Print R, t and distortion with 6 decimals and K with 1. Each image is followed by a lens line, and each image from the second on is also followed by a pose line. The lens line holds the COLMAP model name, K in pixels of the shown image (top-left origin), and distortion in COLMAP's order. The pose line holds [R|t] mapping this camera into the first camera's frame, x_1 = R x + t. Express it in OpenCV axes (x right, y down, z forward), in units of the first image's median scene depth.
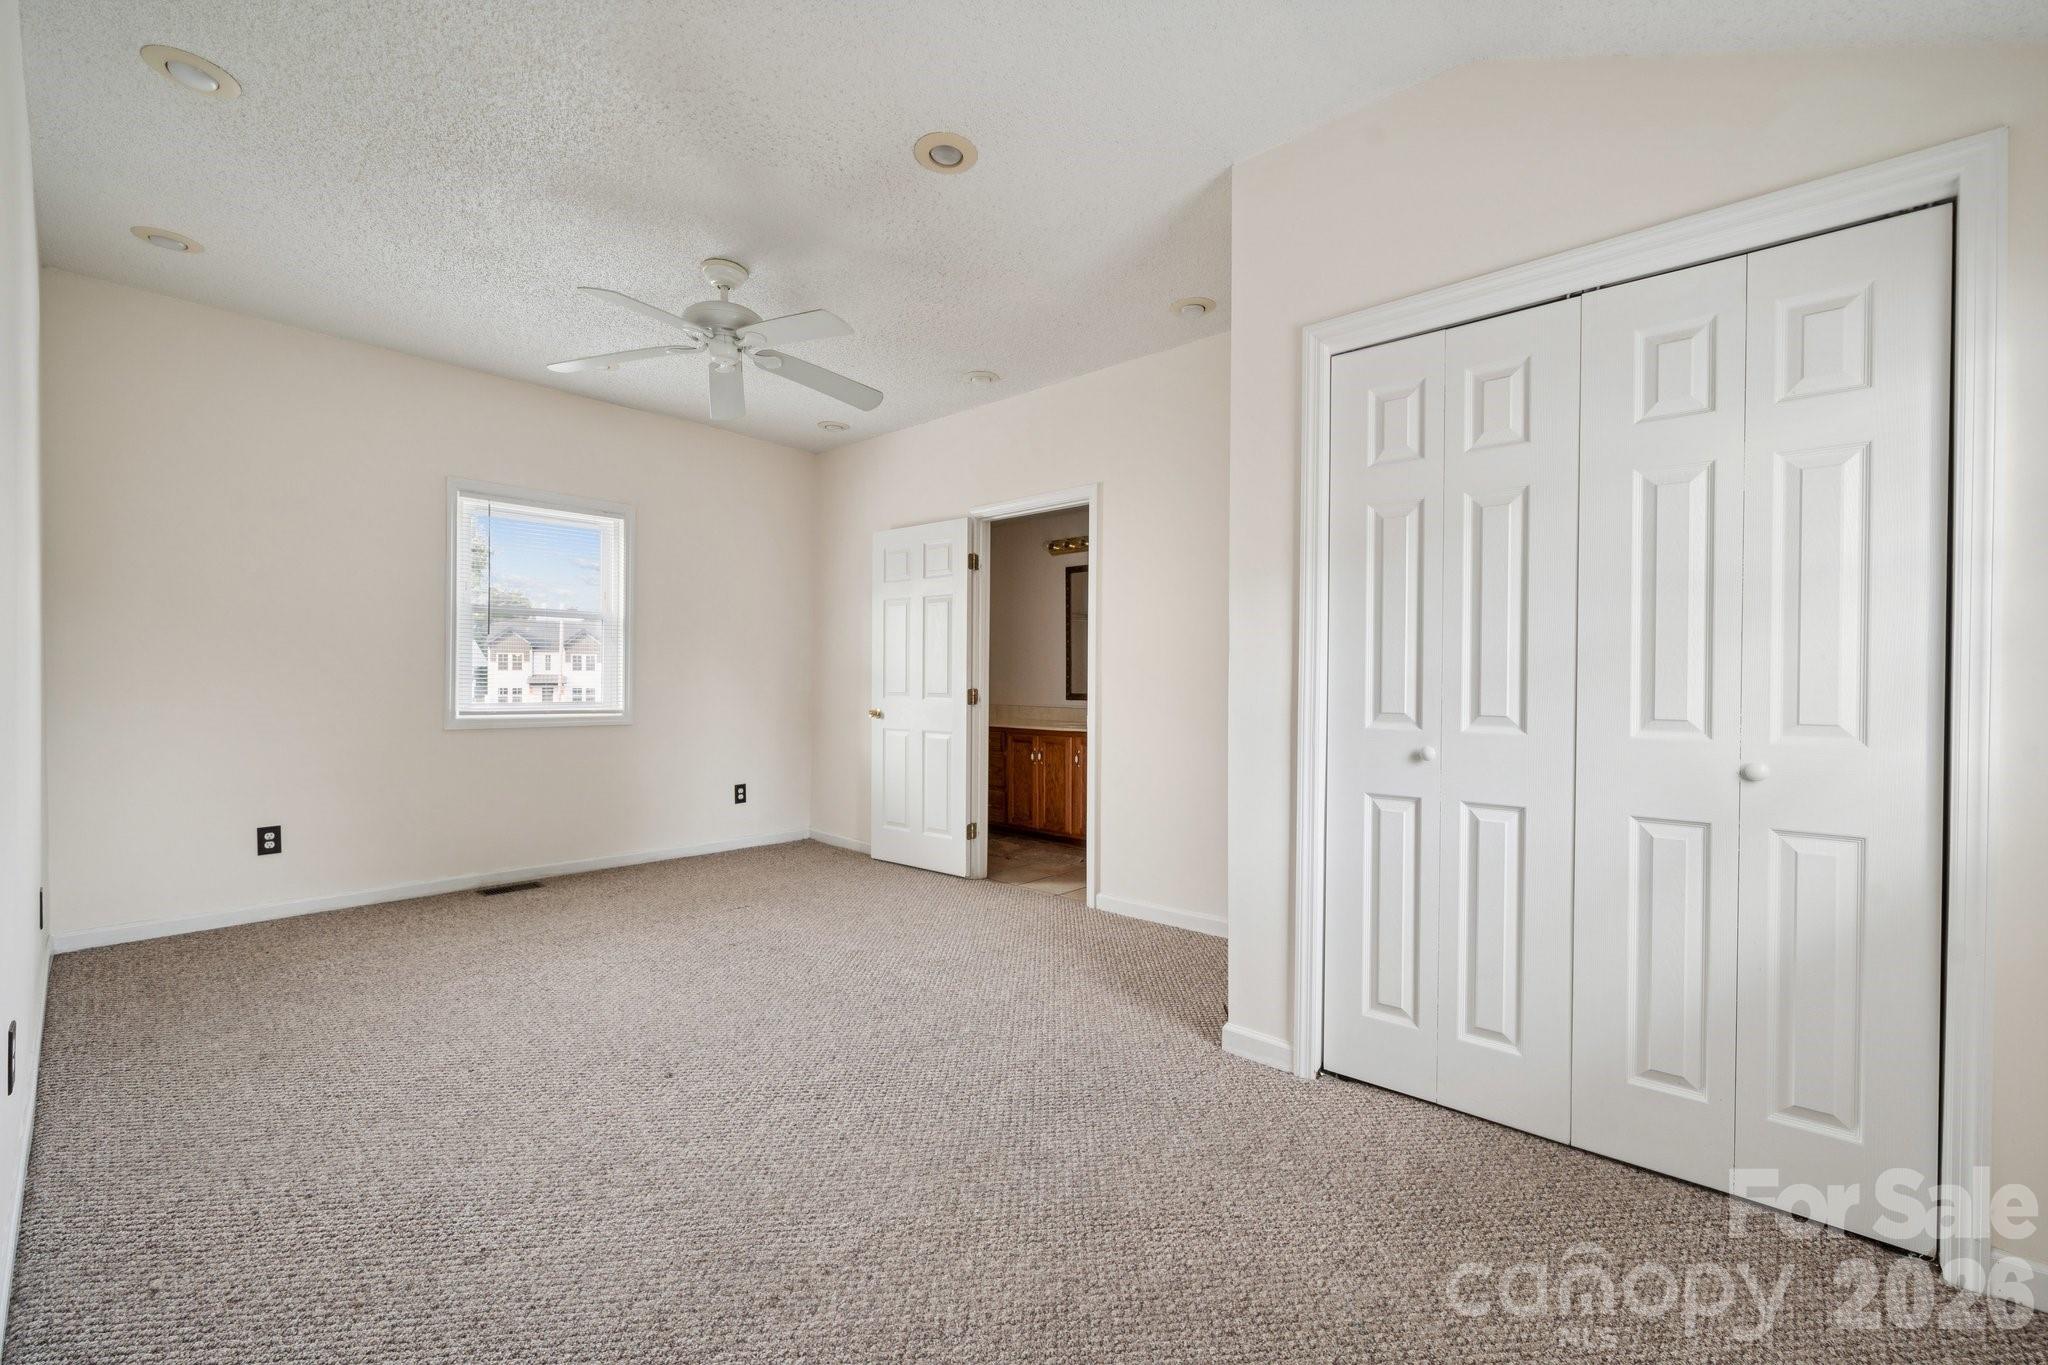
lens RADIAL K [[870.1, 0, 1024.0], [0, 870.1, 682.5], [0, 0, 1]] dist [-0.000245, -0.000021]
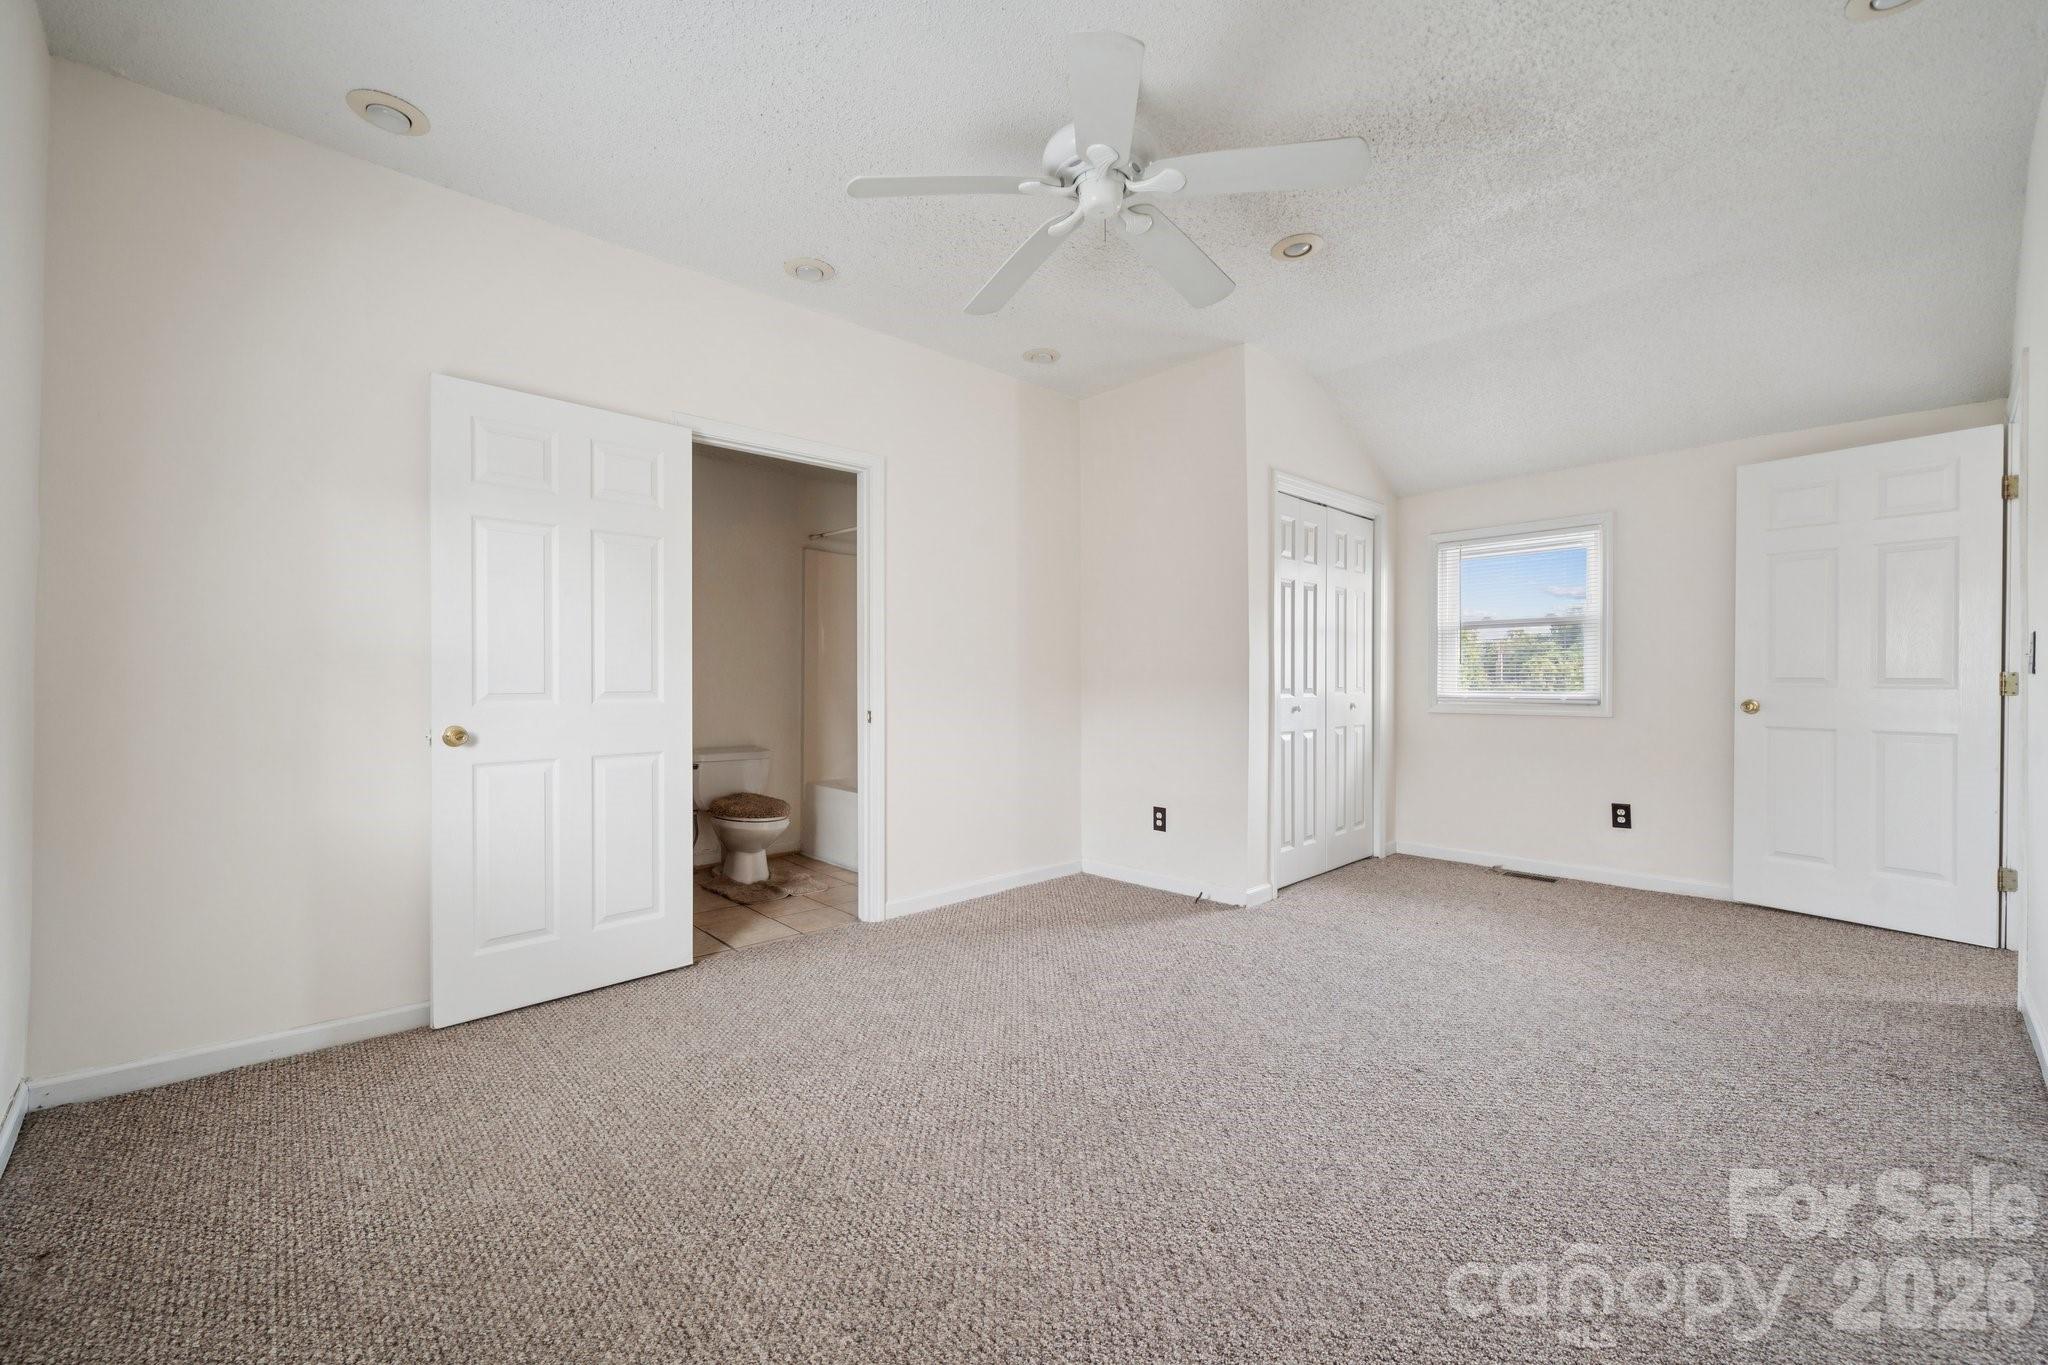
lens RADIAL K [[823.0, 0, 1024.0], [0, 823.0, 682.5], [0, 0, 1]] dist [0.000168, 0.000012]
pose [[0.069185, -0.009669, 0.997557, -1.037094], [0.004379, 0.999946, 0.009389, 0.002931], [-0.997594, 0.003718, 0.069223, 1.063562]]
